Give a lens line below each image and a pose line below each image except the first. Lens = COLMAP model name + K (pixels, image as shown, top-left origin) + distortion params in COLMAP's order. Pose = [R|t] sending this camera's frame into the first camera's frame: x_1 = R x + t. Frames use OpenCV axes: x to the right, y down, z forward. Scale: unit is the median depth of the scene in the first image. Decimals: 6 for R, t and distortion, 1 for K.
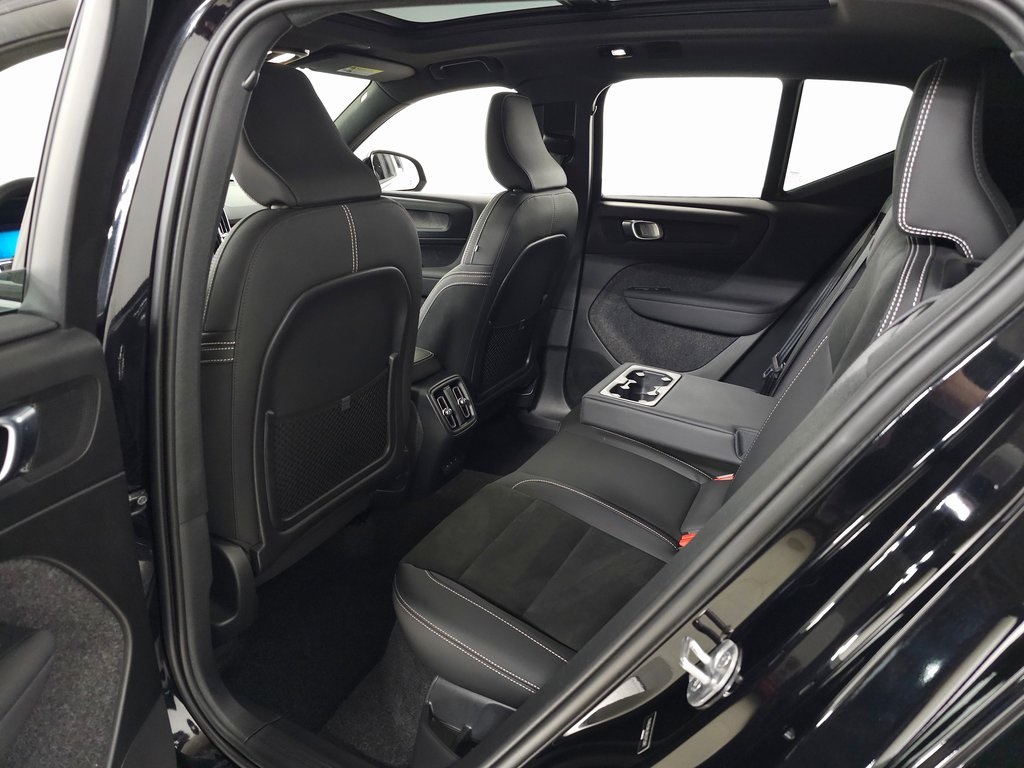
lens RADIAL K [[709.9, 0, 512.0], [0, 709.9, 384.0], [0, 0, 1]] dist [0.050794, -0.045467]
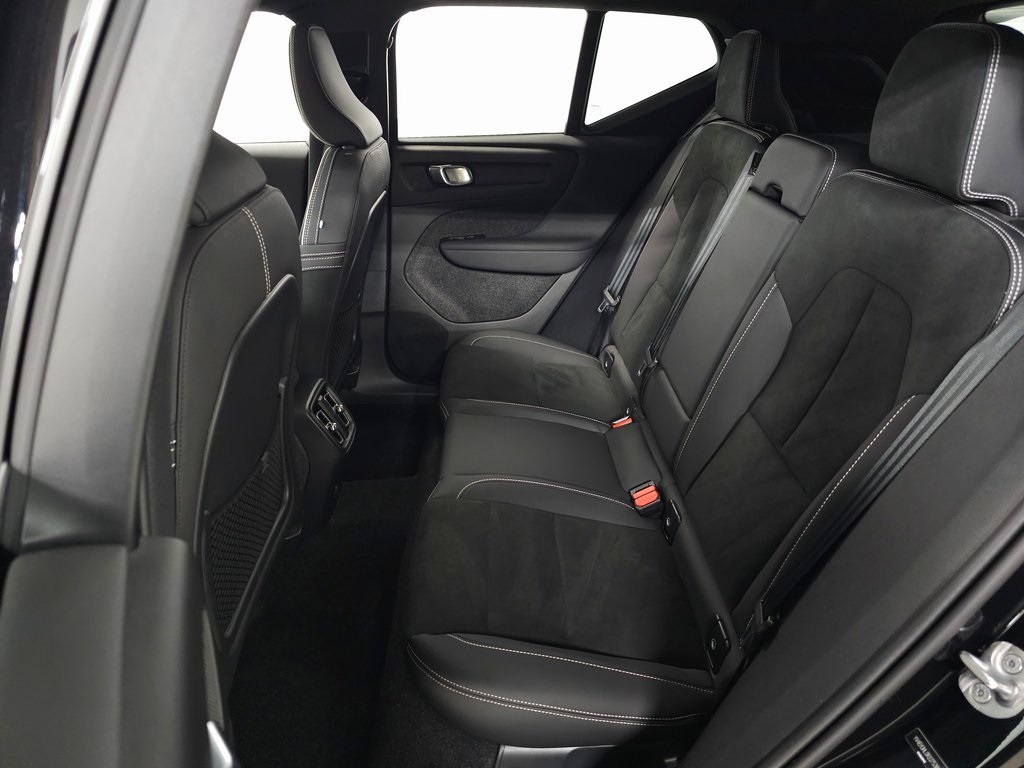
lens RADIAL K [[695.4, 0, 508.0], [0, 695.4, 378.2], [0, 0, 1]] dist [0.030420, -0.037663]
pose [[0.872179, -0.221370, 0.436233, -0.210825], [0.170107, 0.973345, 0.153830, -0.088417], [-0.458658, -0.059961, 0.886587, 0.152971]]
